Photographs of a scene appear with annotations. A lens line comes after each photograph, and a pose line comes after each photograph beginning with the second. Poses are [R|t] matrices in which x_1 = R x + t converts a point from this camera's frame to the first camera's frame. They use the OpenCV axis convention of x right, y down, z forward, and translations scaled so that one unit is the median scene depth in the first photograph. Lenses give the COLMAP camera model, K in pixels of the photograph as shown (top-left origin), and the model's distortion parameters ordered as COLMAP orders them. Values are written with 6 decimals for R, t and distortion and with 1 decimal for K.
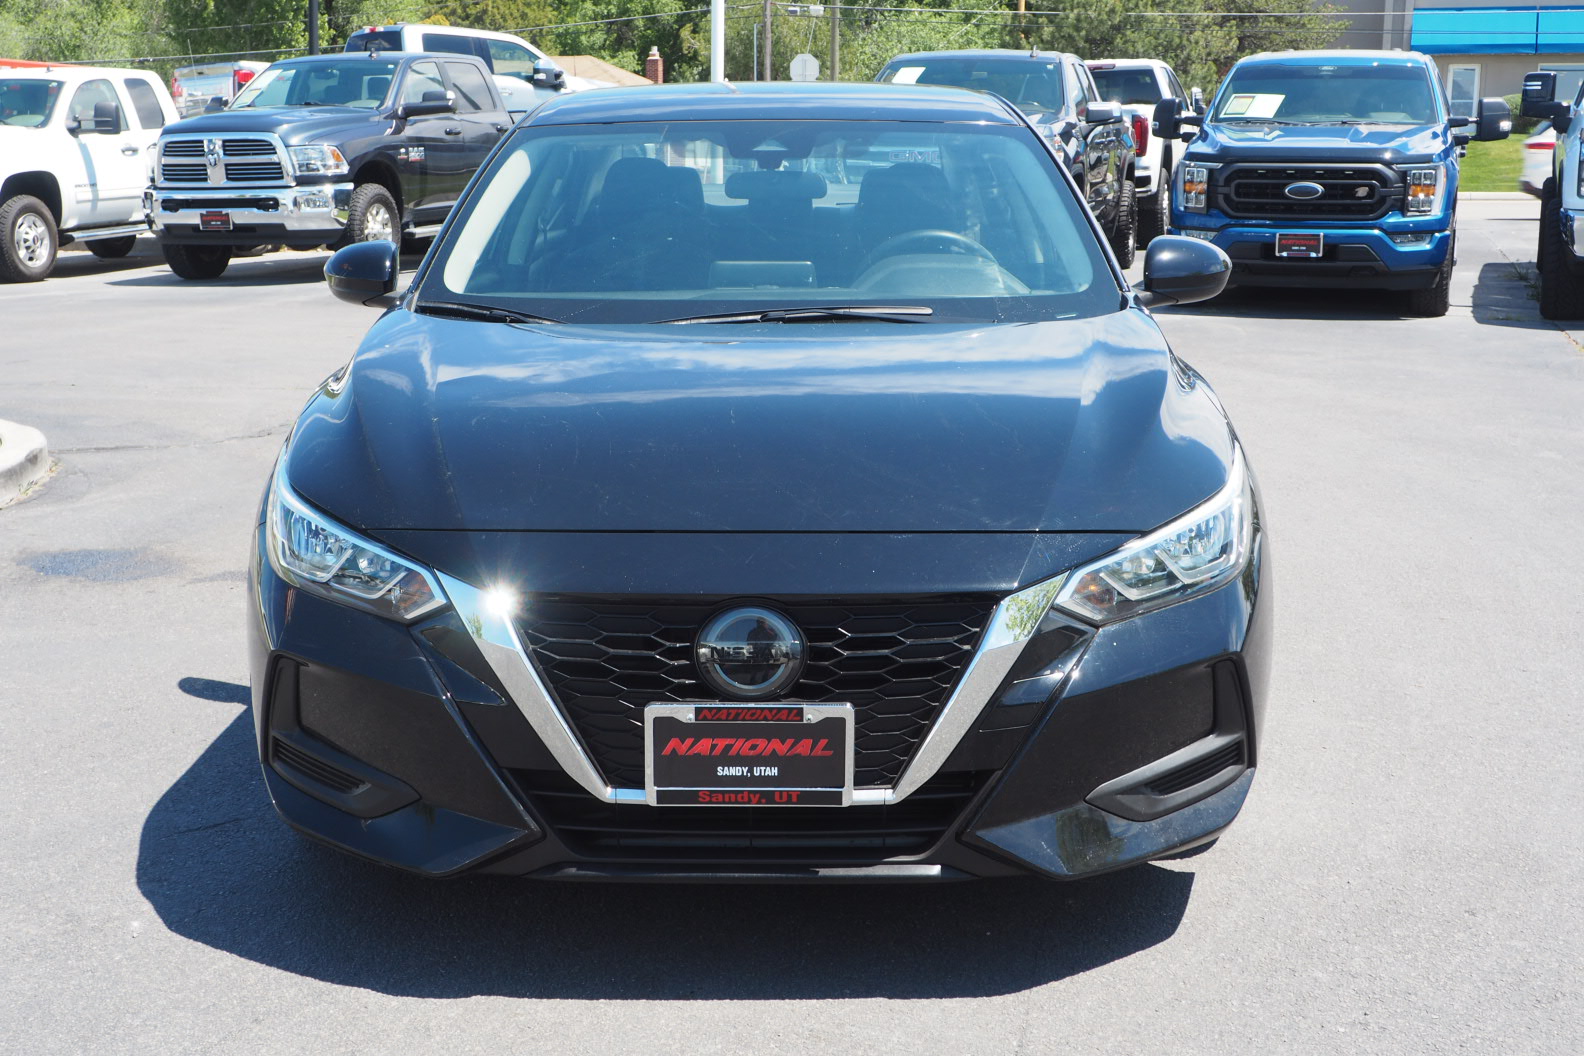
lens RADIAL K [[2004.5, 0, 788.0], [0, 2004.5, 564.2], [0, 0, 1]] dist [-0.001100, -0.016190]
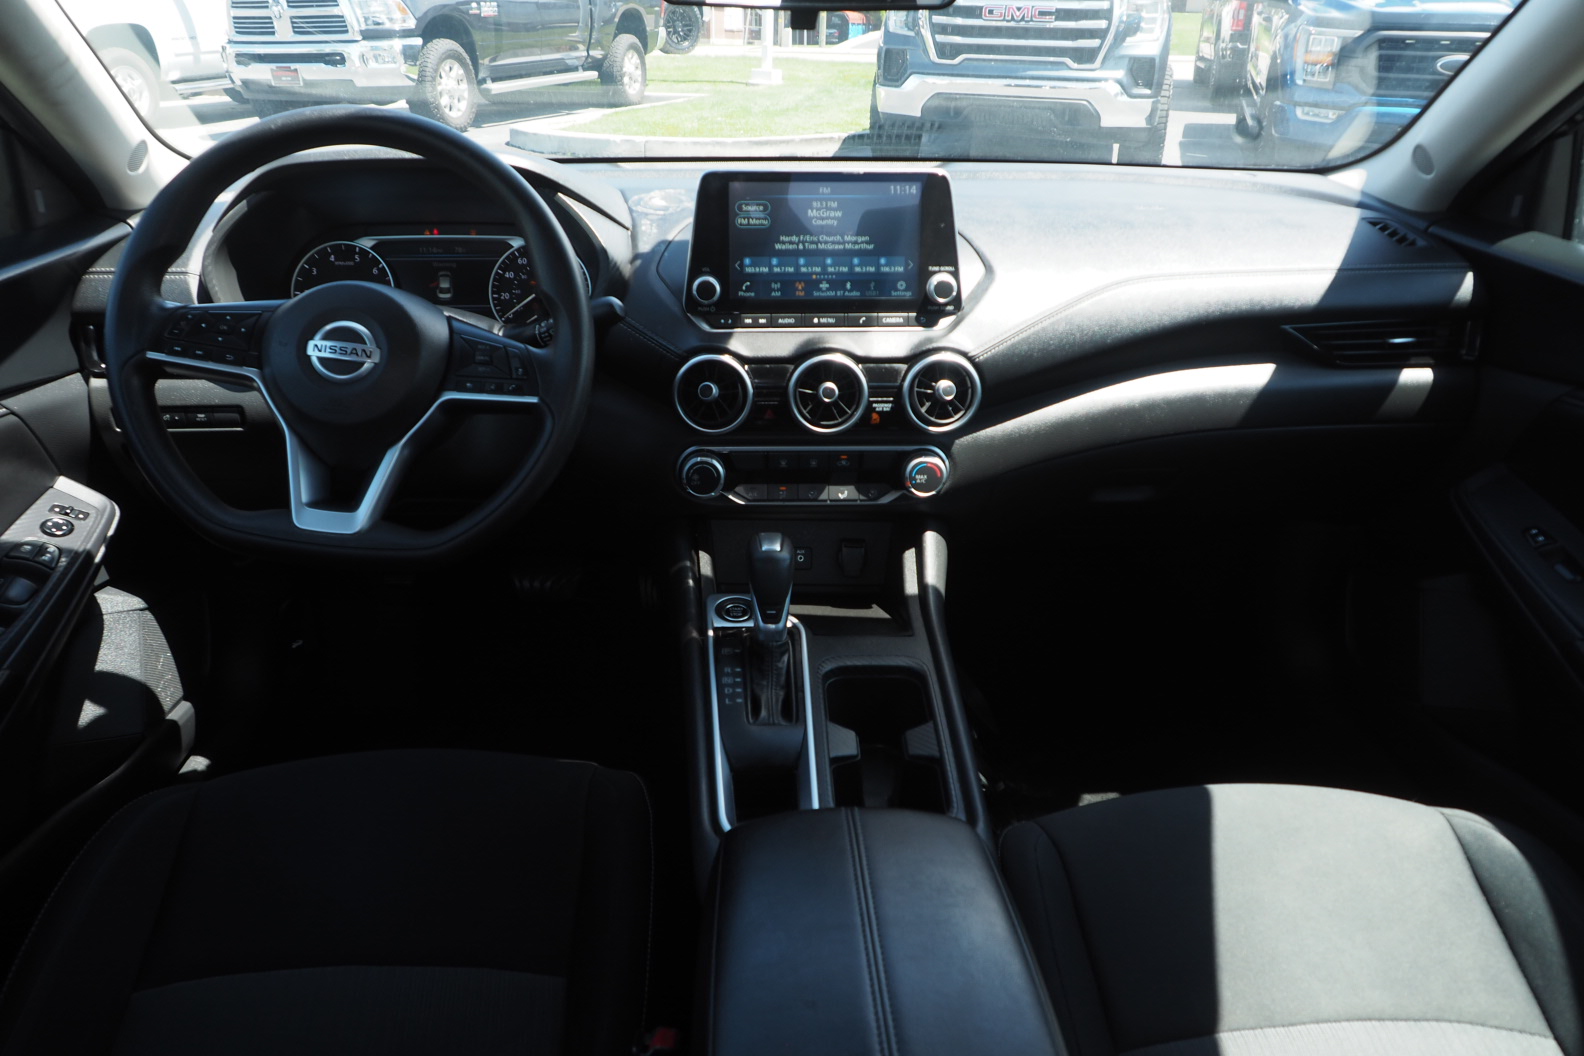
lens RADIAL K [[1125.9, 0, 792.0], [0, 1125.9, 528.0], [0, 0, 1]] dist [-0.017716, -0.002486]
pose [[0.999867, 0.009403, 0.013290, -0.034446], [-0.012083, 0.975717, 0.218703, -0.074187], [-0.010911, -0.218835, 0.975701, 0.389555]]
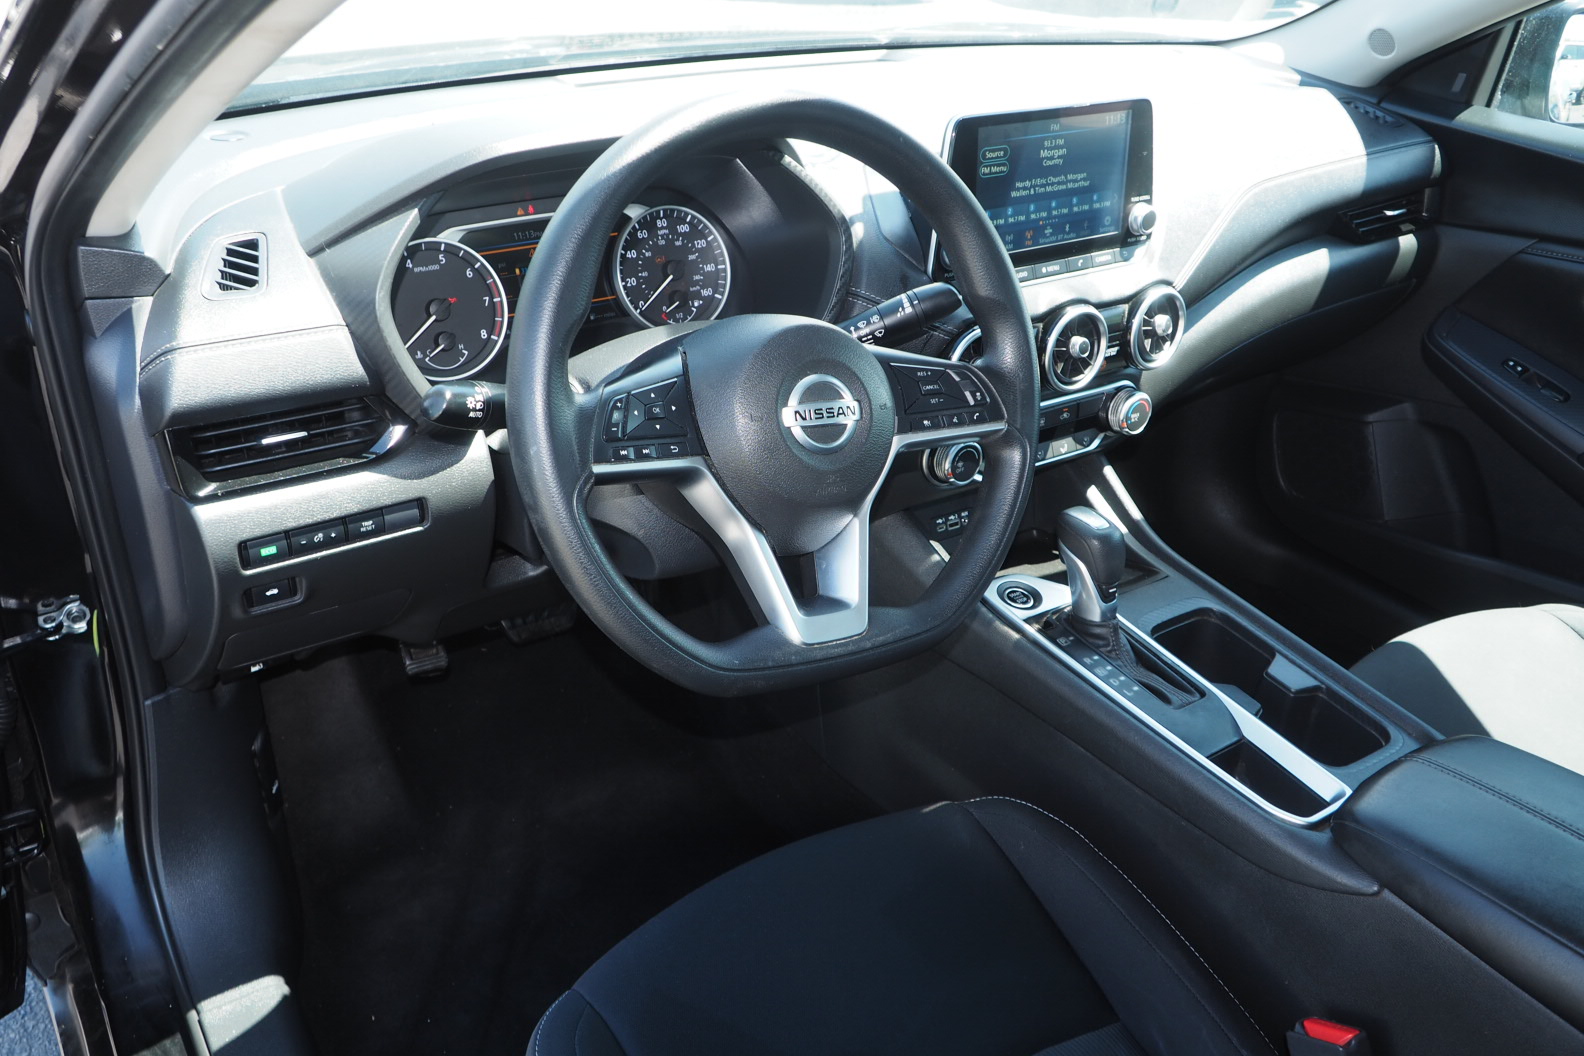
lens RADIAL K [[1241.8, 0, 792.0], [0, 1241.8, 528.0], [0, 0, 1]] dist [-0.015796, -0.004611]
pose [[0.855463, -0.222334, 0.467708, -0.075467], [0.056120, 0.937631, 0.343073, -0.081787], [-0.514814, -0.267239, 0.814586, 0.404422]]
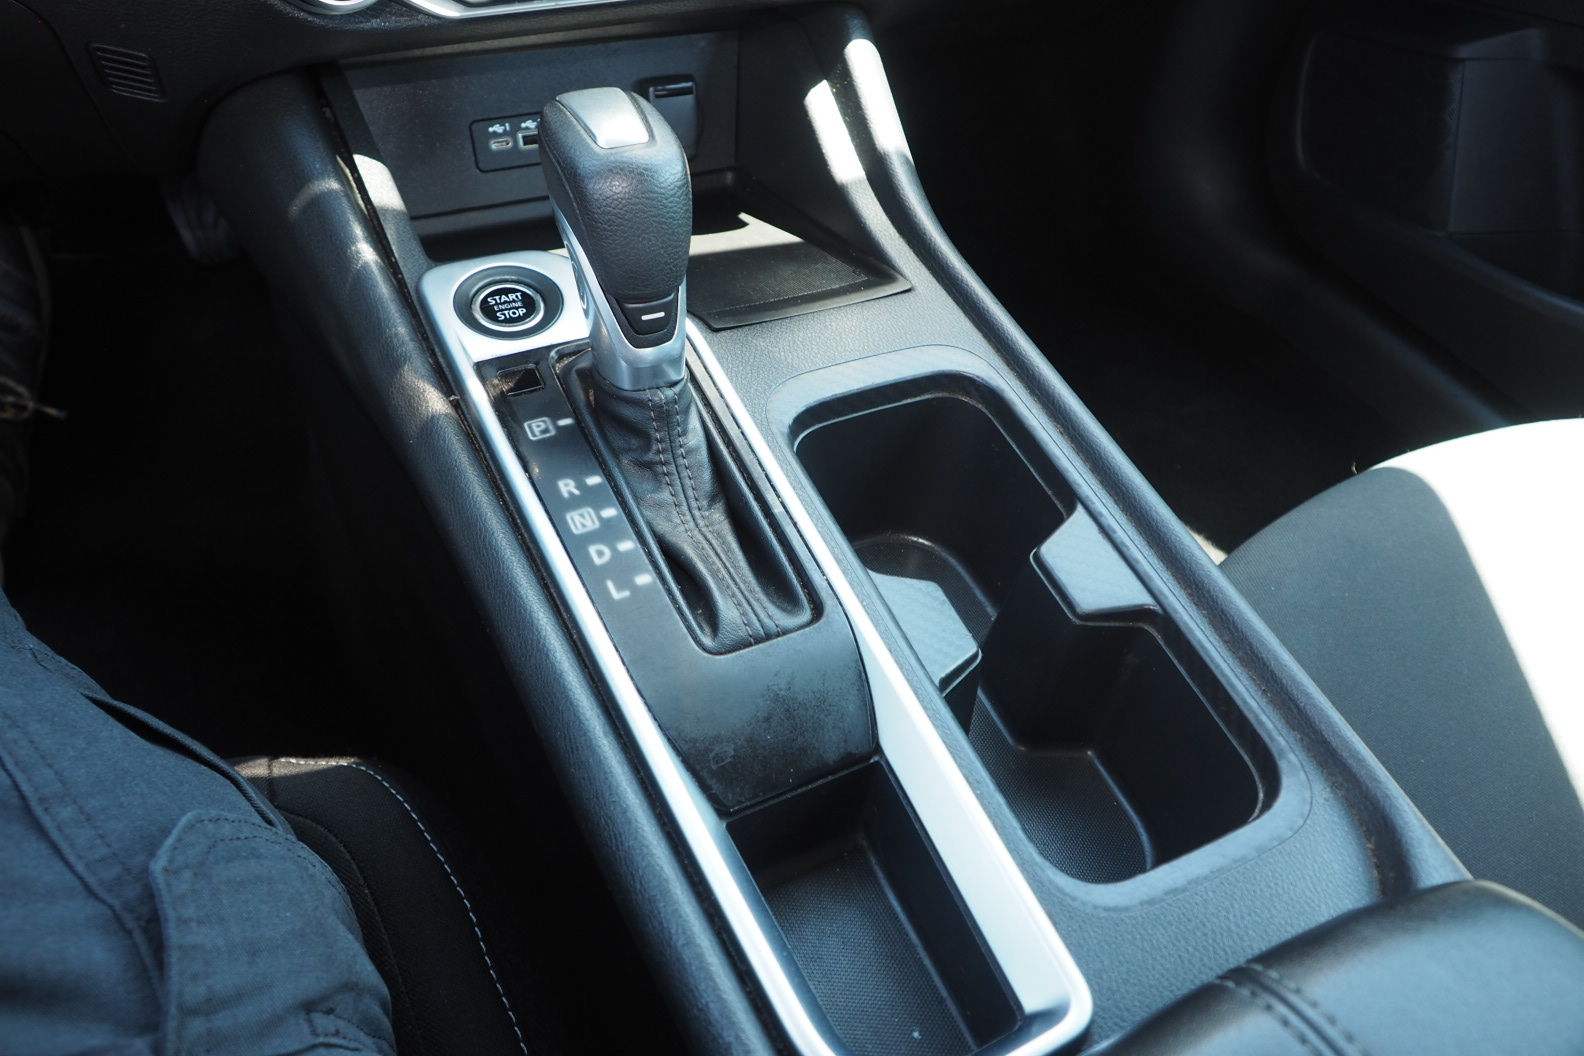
lens RADIAL K [[1125.9, 0, 792.0], [0, 1125.9, 528.0], [0, 0, 1]] dist [-0.017716, -0.002486]
pose [[0.908354, -0.247139, 0.337366, -0.040486], [-0.001727, 0.804481, 0.593975, -0.066860], [-0.418199, -0.540122, 0.730327, 0.425838]]
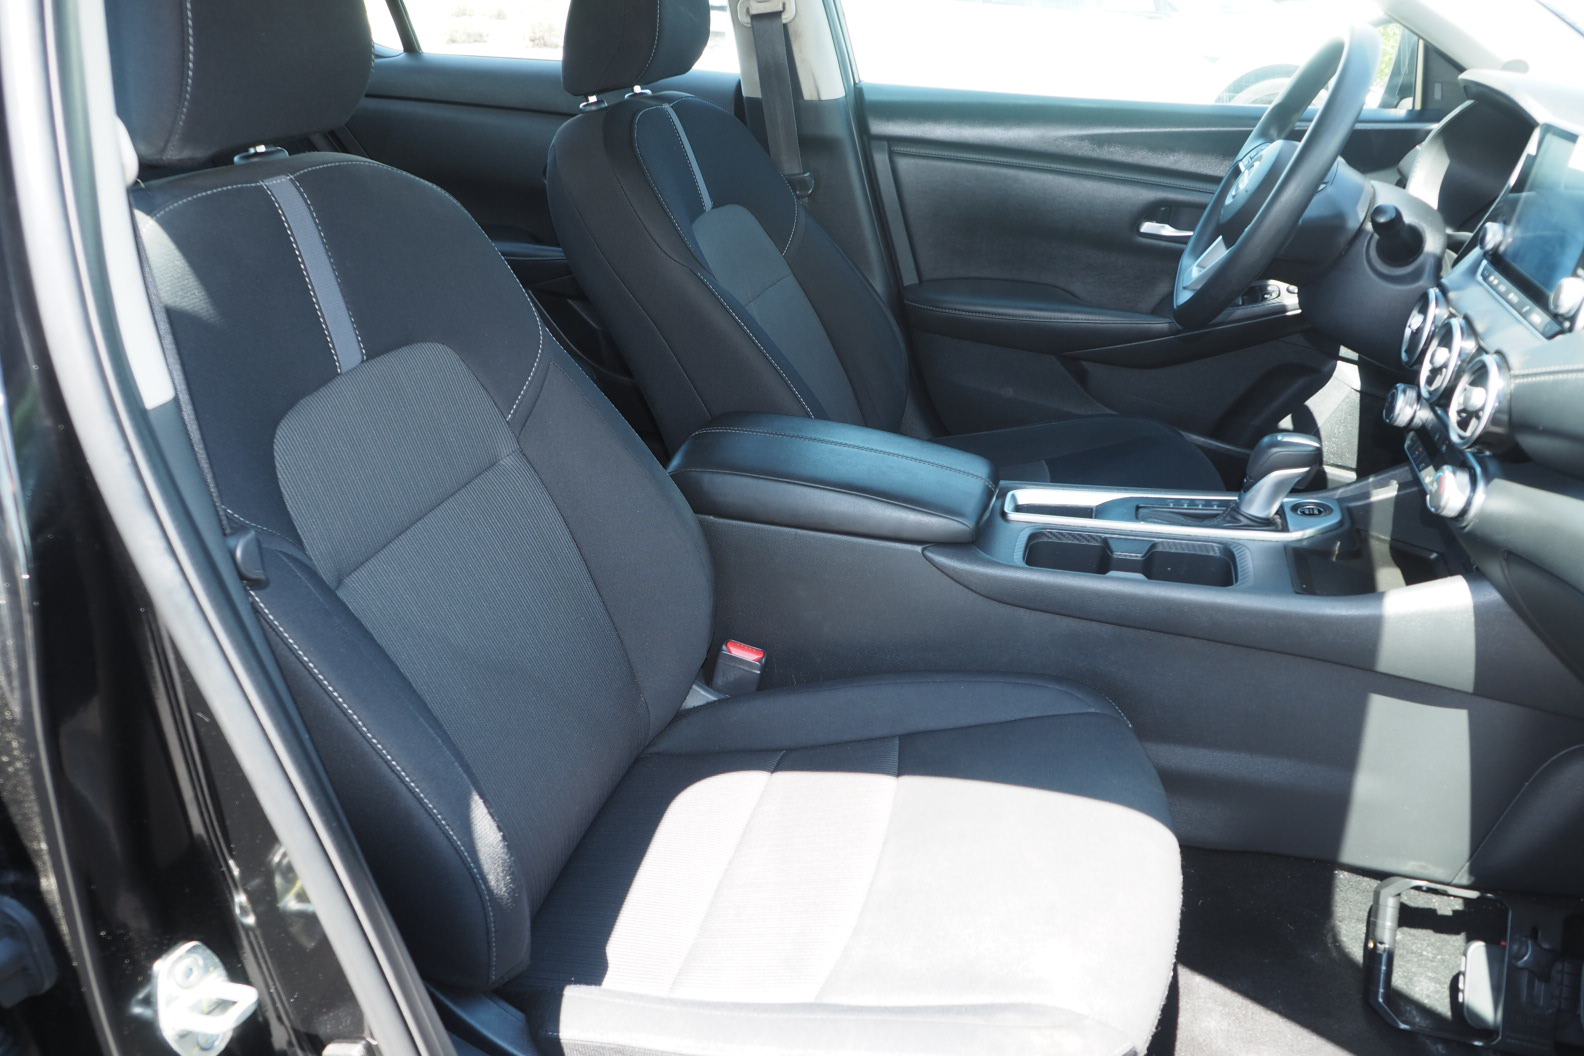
lens RADIAL K [[1180.5, 0, 792.0], [0, 1180.5, 528.0], [0, 0, 1]] dist [0.001793, 0.004814]
pose [[-0.307371, 0.417411, -0.855156, 0.033780], [-0.194315, 0.852193, 0.485808, -0.083551], [0.931539, 0.315493, -0.180830, 0.433660]]
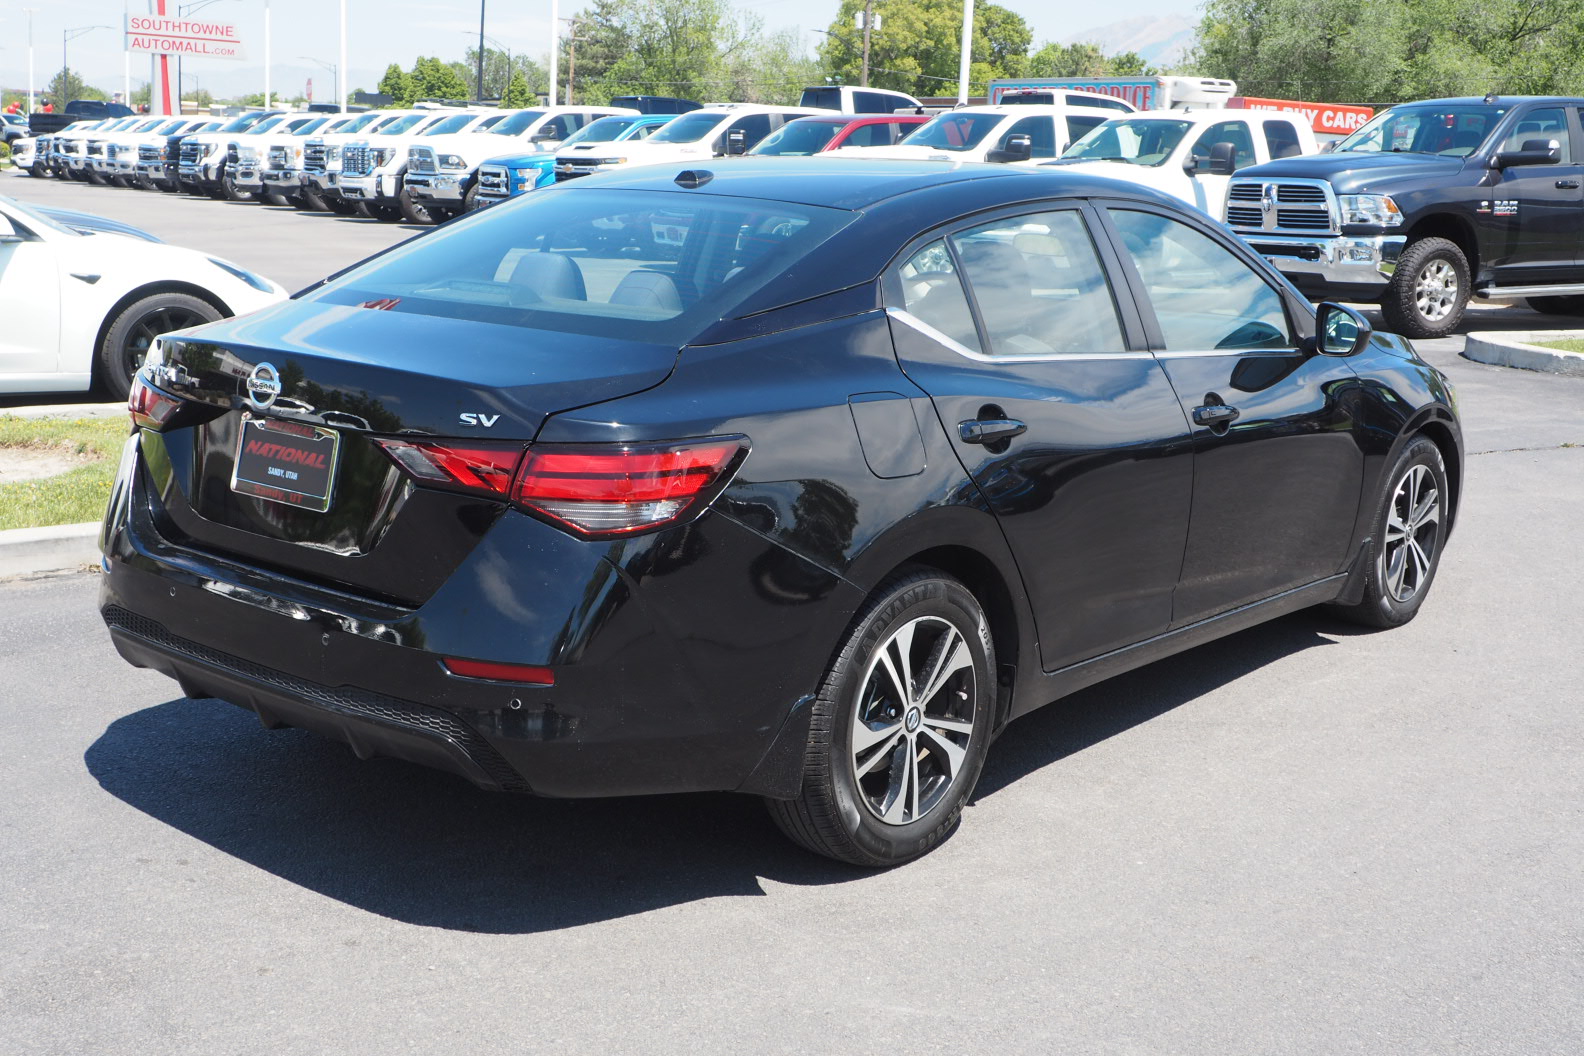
lens RADIAL K [[1857.4, 0, 792.9], [0, 1857.4, 568.9], [0, 0, 1]] dist [-0.017091, -0.022219]
pose [[0.737922, 0.169034, -0.653374, 0.161568], [-0.167218, 0.983732, 0.065645, -0.046457], [0.653841, 0.060815, 0.754184, 0.171627]]
